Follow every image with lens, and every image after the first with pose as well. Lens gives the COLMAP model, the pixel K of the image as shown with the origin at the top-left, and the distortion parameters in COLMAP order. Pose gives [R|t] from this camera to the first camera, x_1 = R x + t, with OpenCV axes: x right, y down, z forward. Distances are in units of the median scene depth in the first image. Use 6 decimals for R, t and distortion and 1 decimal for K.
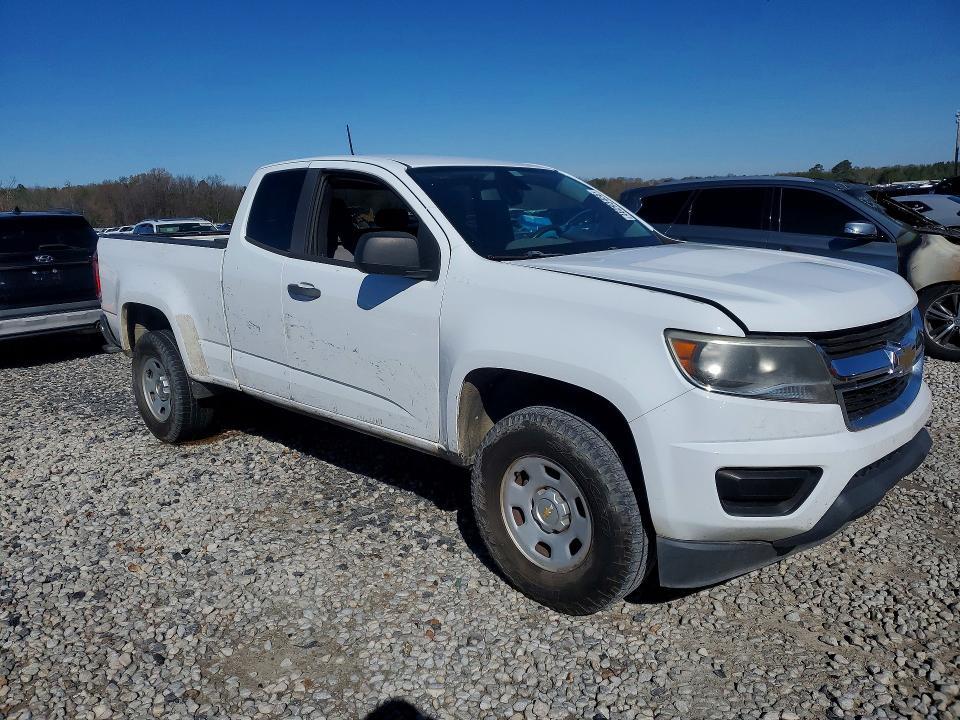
lens RADIAL K [[712.9, 0, 480.0], [0, 712.9, 360.0], [0, 0, 1]] dist [0.042877, 0.000093]
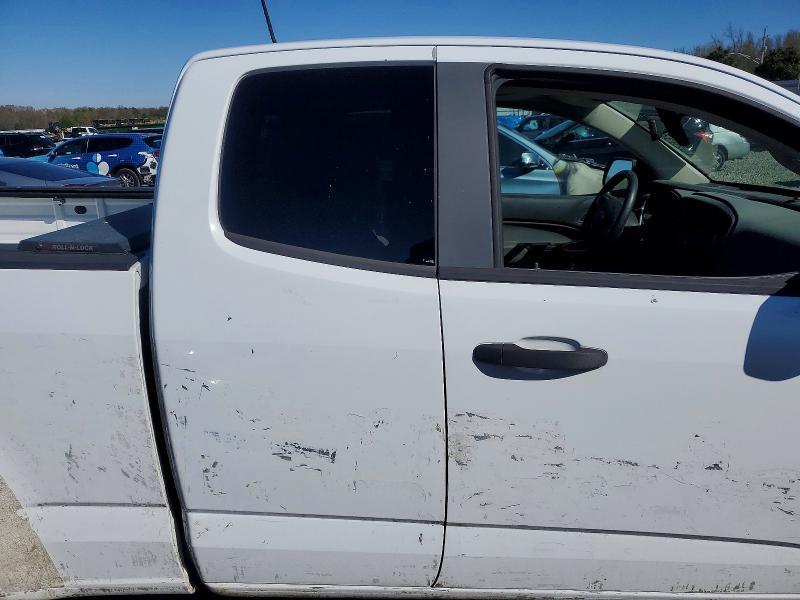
lens RADIAL K [[594.1, 0, 400.0], [0, 594.1, 300.0], [0, 0, 1]] dist [0.042877, 0.000093]
pose [[0.760664, -0.175906, 0.624858, -0.415533], [0.139743, 0.984389, 0.107004, -0.141821], [-0.633926, 0.005926, 0.773371, 0.619372]]
